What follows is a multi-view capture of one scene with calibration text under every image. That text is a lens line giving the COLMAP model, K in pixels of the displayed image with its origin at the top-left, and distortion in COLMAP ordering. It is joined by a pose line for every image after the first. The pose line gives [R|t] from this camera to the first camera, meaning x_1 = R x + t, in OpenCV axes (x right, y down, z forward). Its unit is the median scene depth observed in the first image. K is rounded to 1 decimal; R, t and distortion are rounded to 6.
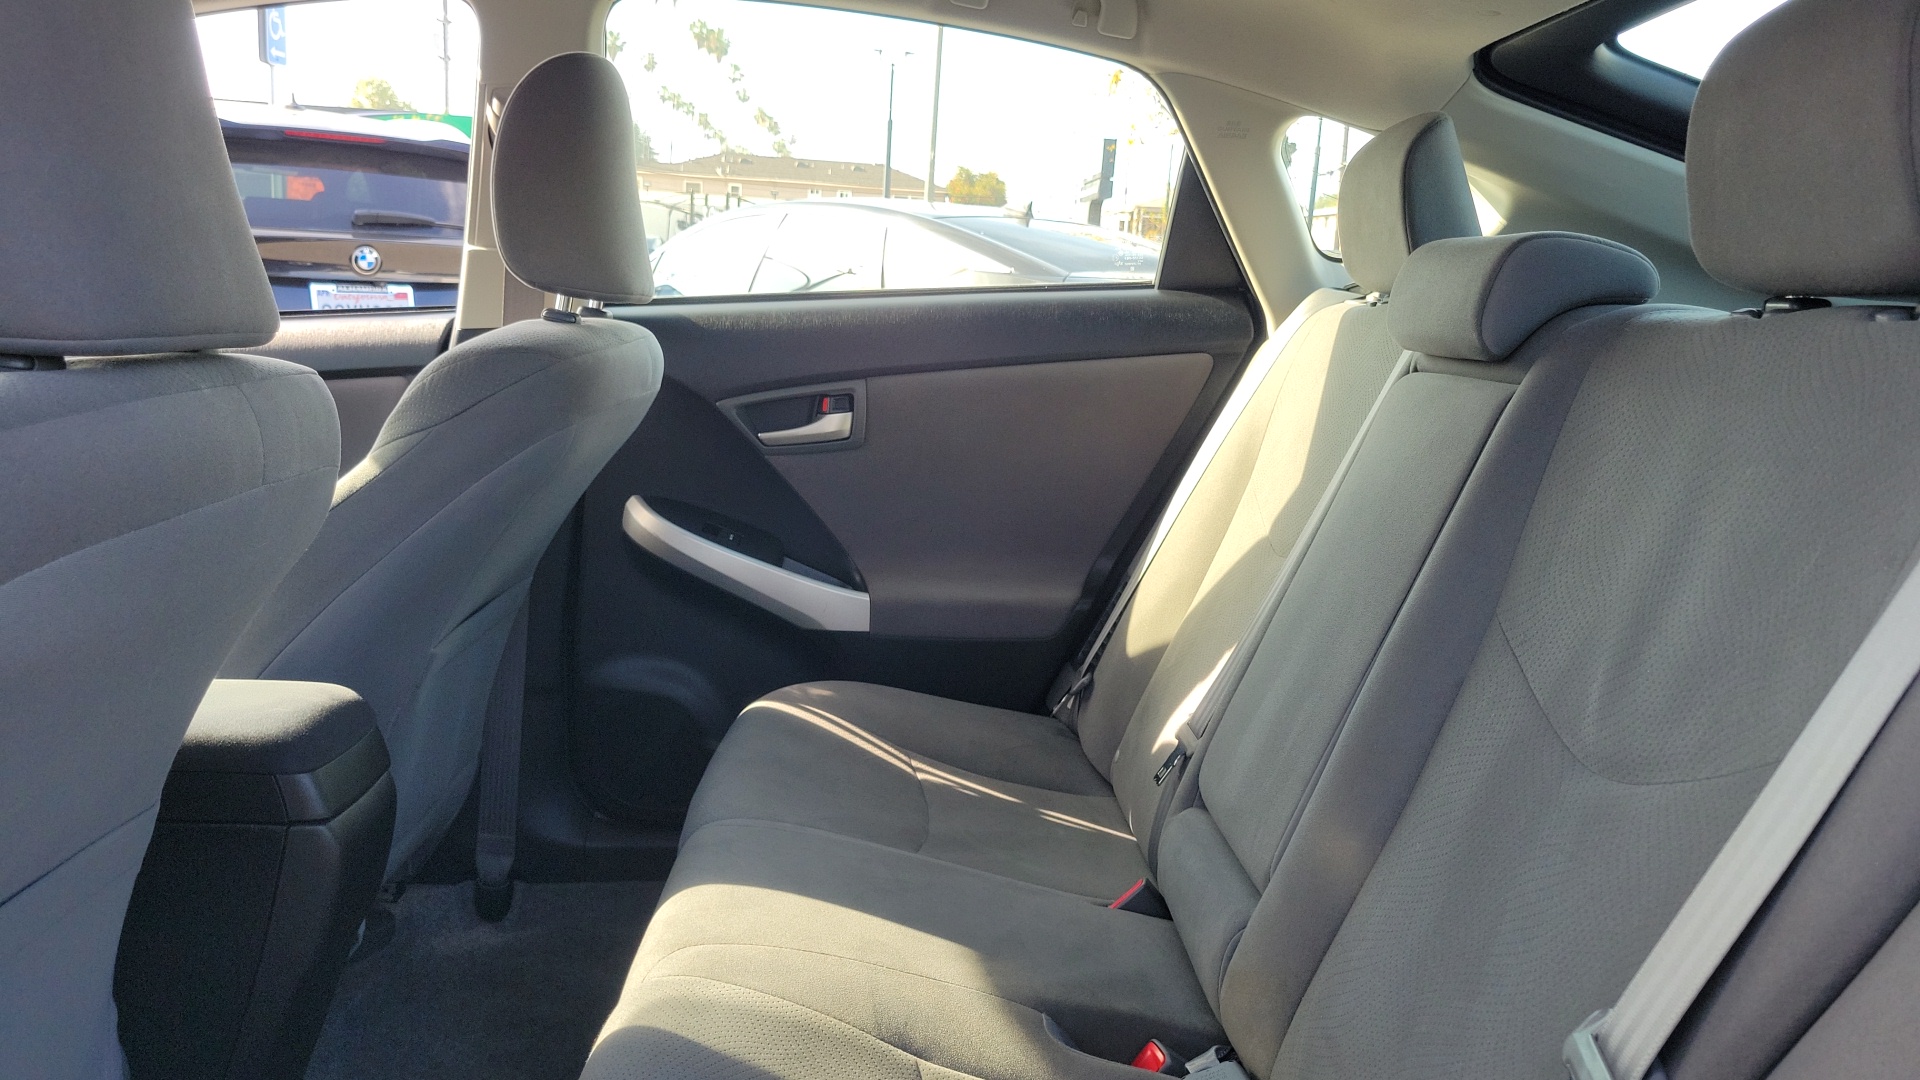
lens RADIAL K [[1471.0, 0, 979.9], [0, 1471.0, 532.8], [0, 0, 1]] dist [0.040387, -0.026802]
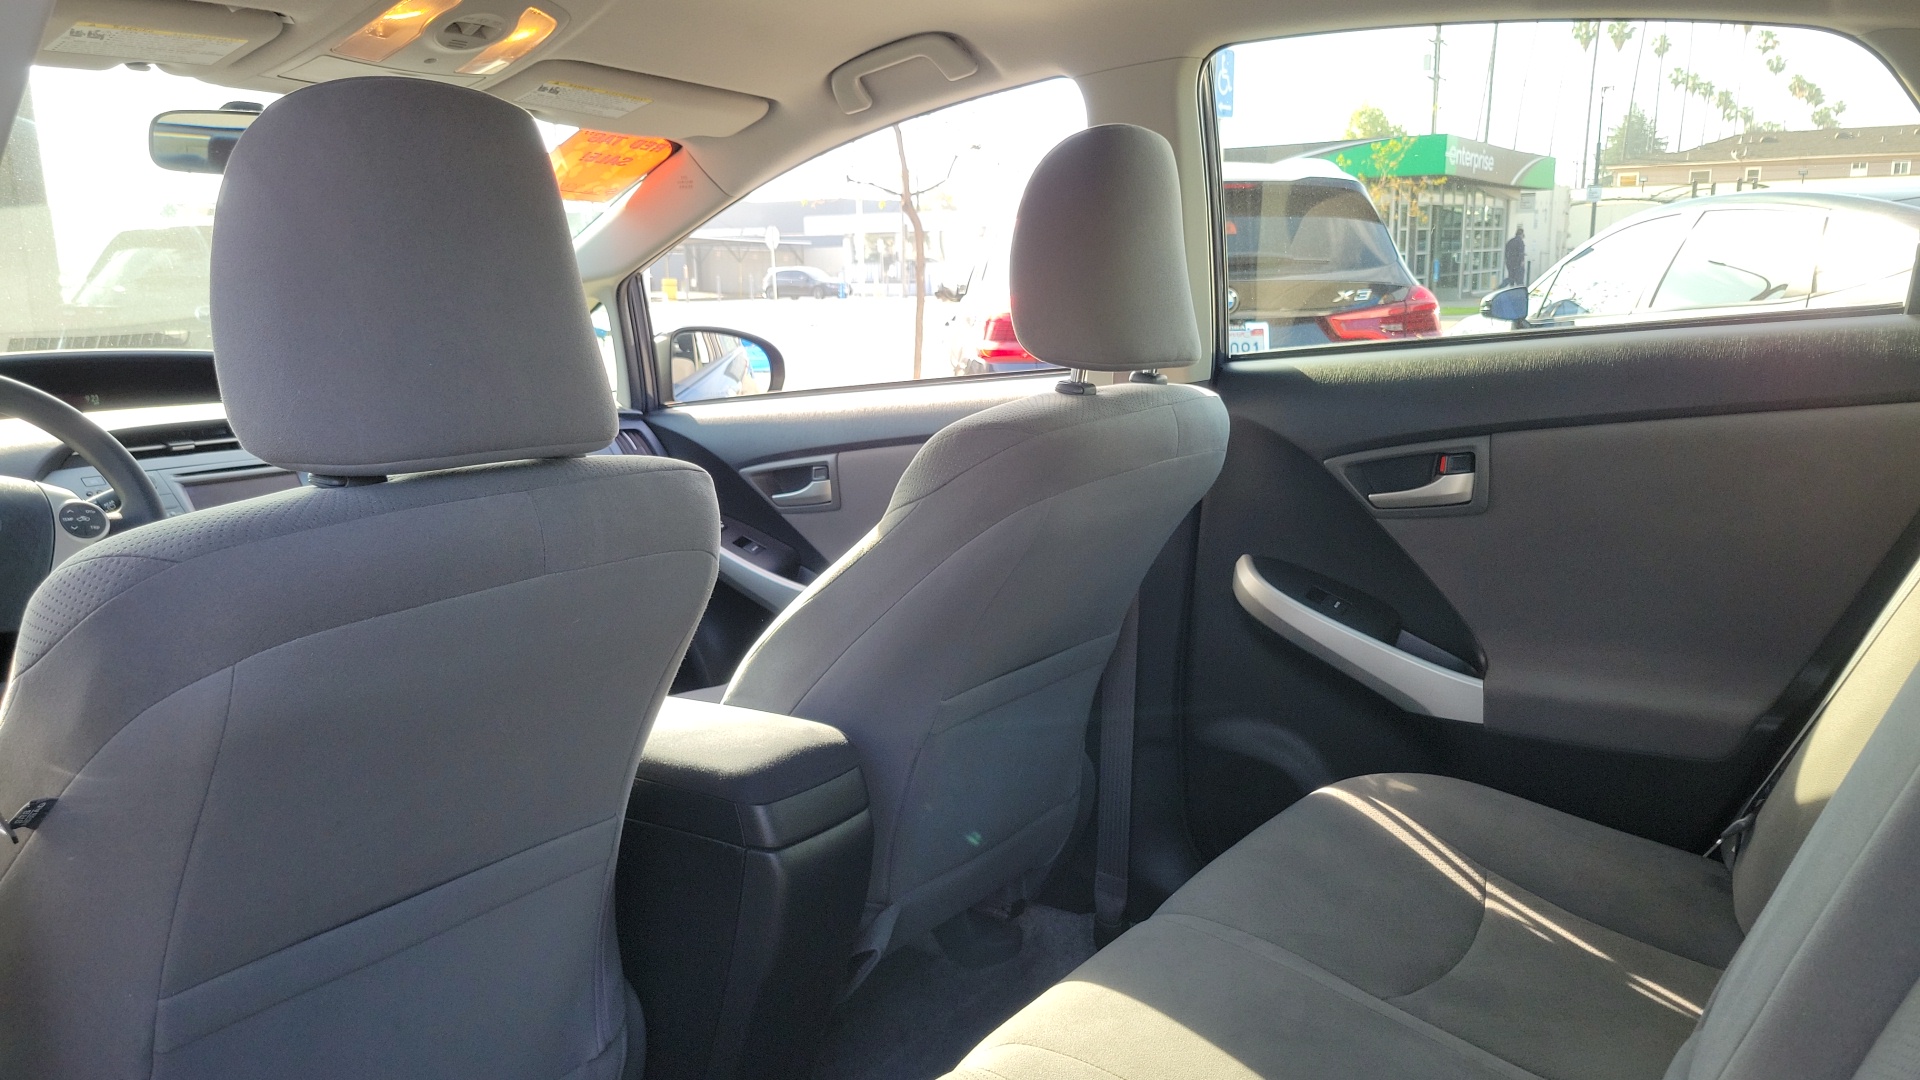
lens RADIAL K [[1471.0, 0, 960.9], [0, 1471.0, 540.5], [0, 0, 1]] dist [0.040387, -0.026802]
pose [[0.787686, 0.045217, -0.614415, 0.215019], [-0.046694, 0.998816, 0.013644, -0.039156], [0.614305, 0.017943, 0.788865, 0.115765]]
